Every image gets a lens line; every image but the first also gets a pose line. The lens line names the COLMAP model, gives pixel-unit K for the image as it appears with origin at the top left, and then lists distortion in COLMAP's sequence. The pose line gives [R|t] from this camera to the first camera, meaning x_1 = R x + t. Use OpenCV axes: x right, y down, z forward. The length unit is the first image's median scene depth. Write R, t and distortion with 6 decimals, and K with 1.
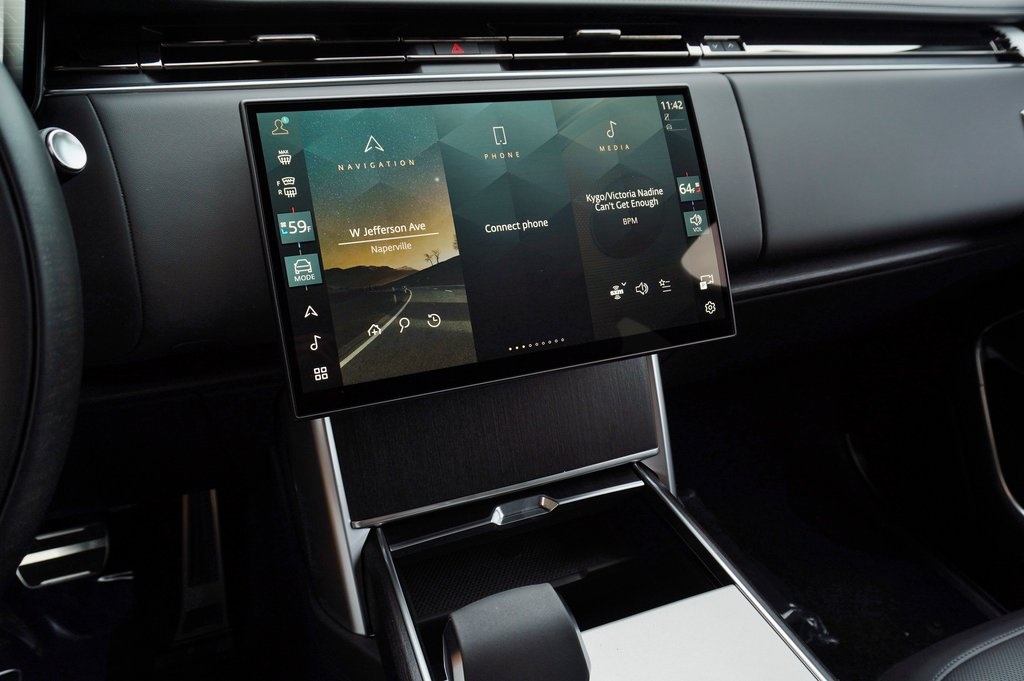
lens RADIAL K [[689.7, 0, 512.9], [0, 689.7, 342.2], [0, 0, 1]] dist [-0.043316, 0.037365]
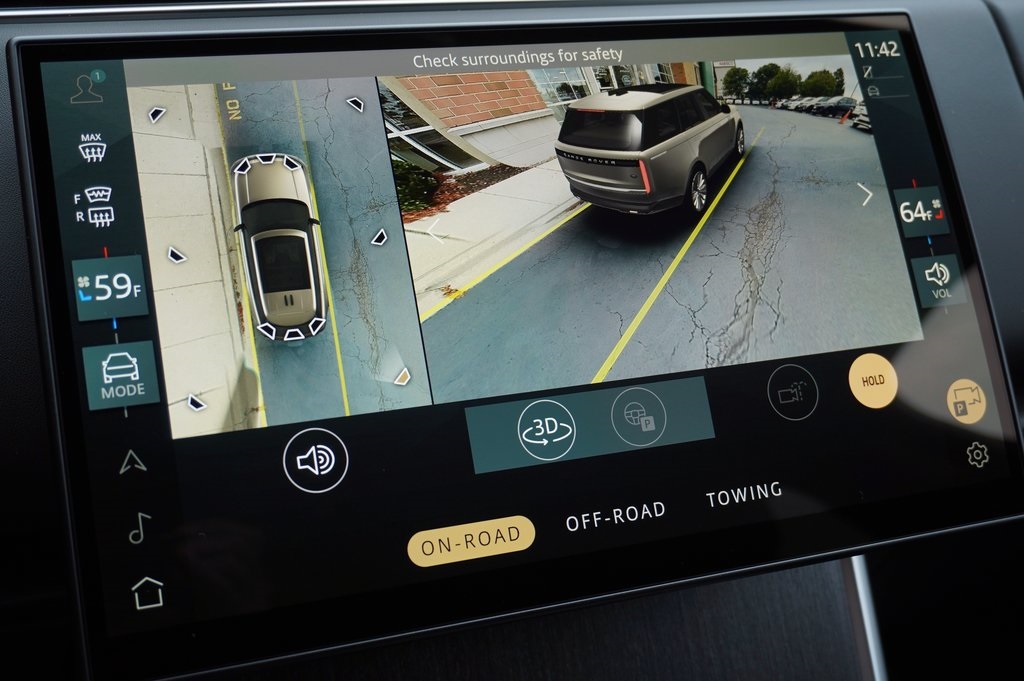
lens RADIAL K [[1247.1, 0, 505.7], [0, 1247.1, 354.0], [0, 0, 1]] dist [0.003665, 0.000000]
pose [[0.998809, -0.009435, -0.047868, 0.003391], [0.002140, 0.988652, -0.150208, 0.009350], [0.048742, 0.149927, 0.987495, 0.122975]]
